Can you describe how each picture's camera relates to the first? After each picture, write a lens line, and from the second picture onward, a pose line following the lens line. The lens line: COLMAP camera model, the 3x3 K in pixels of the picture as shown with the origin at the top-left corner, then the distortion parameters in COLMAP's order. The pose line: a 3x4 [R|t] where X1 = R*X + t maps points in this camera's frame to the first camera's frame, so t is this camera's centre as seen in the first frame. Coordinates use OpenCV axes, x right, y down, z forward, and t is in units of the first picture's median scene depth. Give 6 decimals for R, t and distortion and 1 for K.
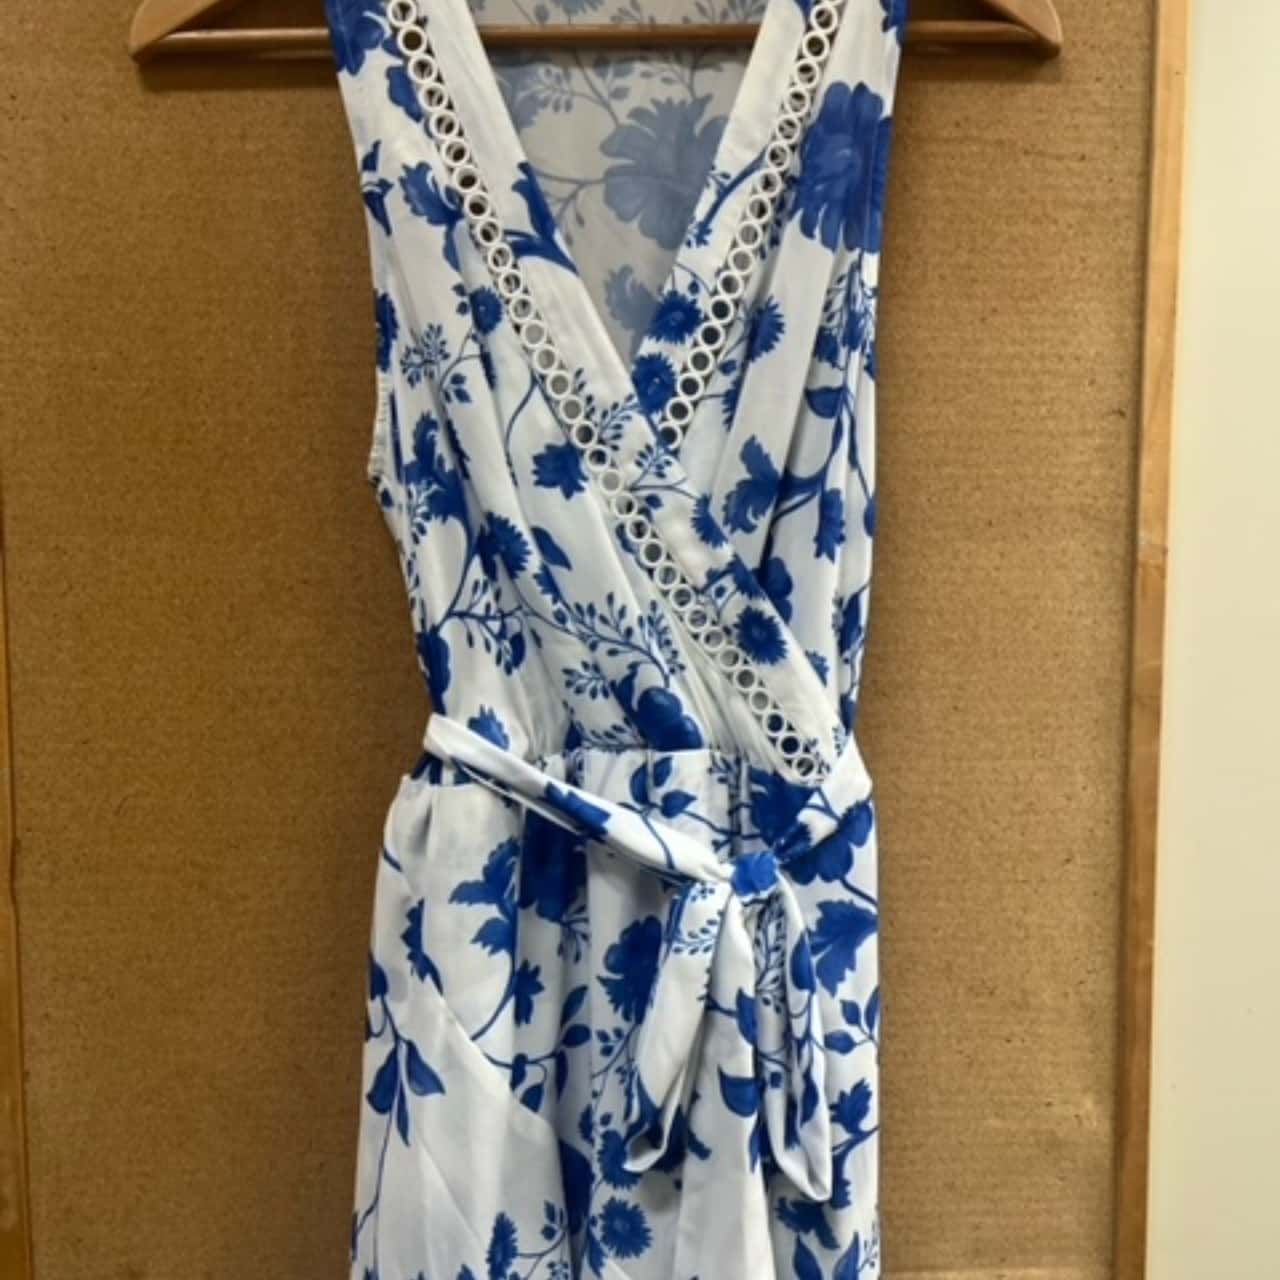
lens RADIAL K [[1361.3, 0, 640.0], [0, 1361.3, 640.0], [0, 0, 1]] dist [0.072359, -0.035729]
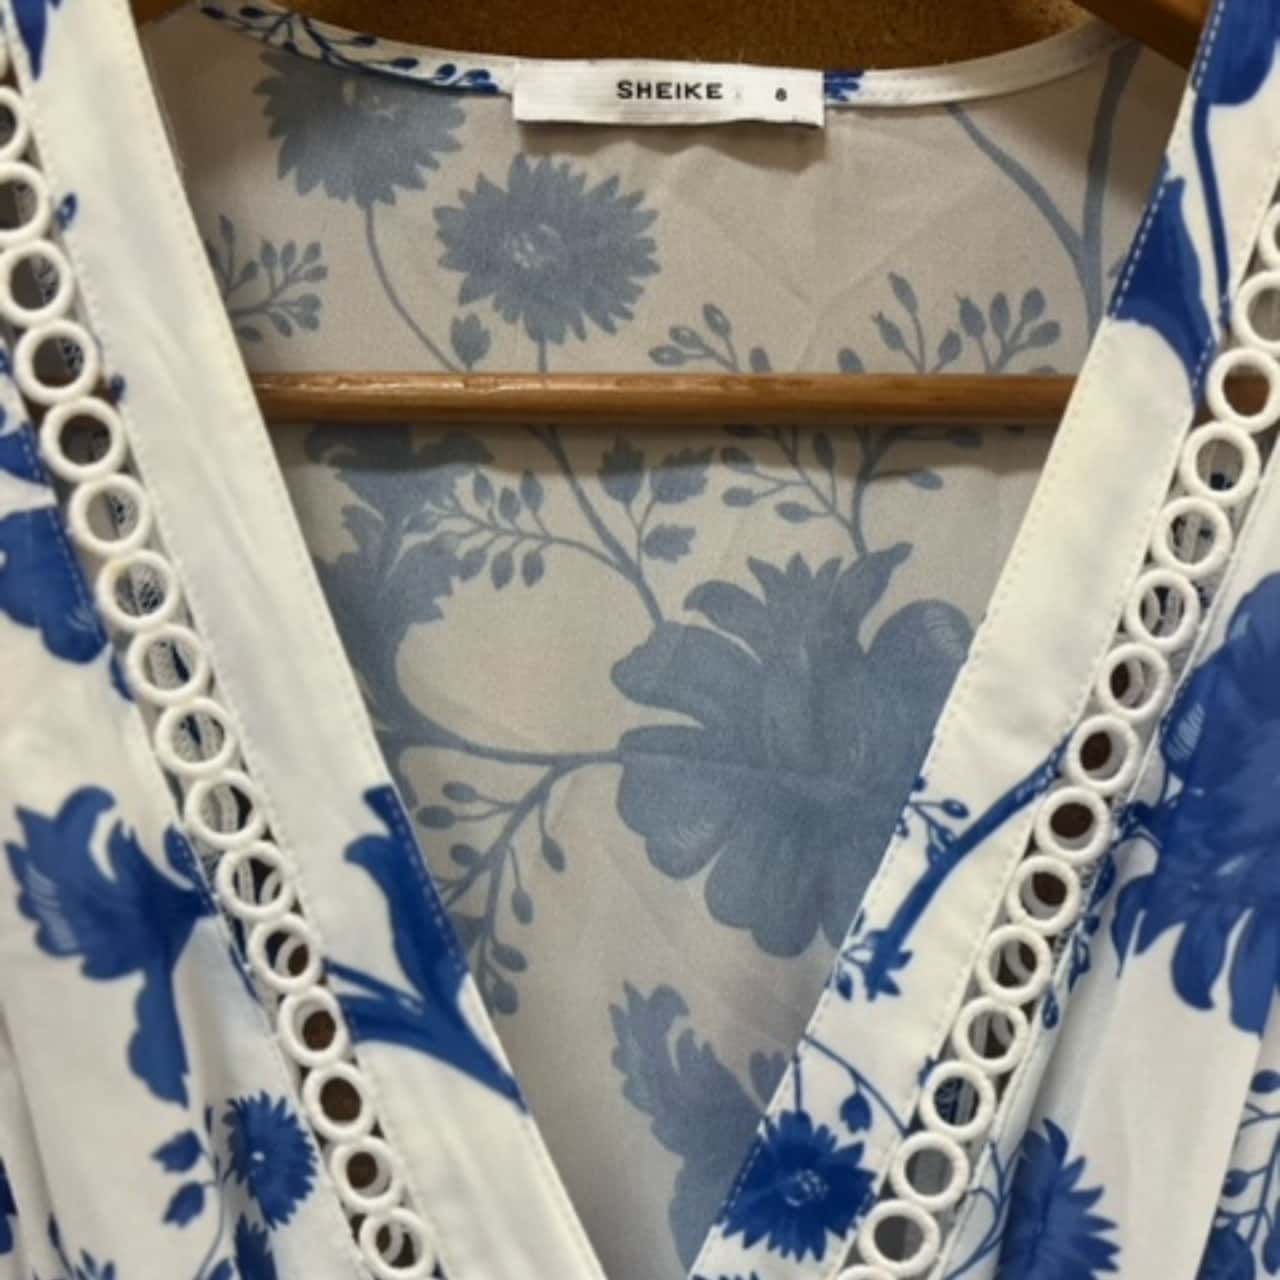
lens RADIAL K [[1301.1, 0, 640.0], [0, 1301.1, 640.0], [0, 0, 1]] dist [0.011346, -0.008198]
pose [[0.998472, 0.033782, -0.043731, -0.005575], [-0.035196, 0.998869, -0.031981, -0.348829], [0.042601, 0.033471, 0.998531, 0.623425]]
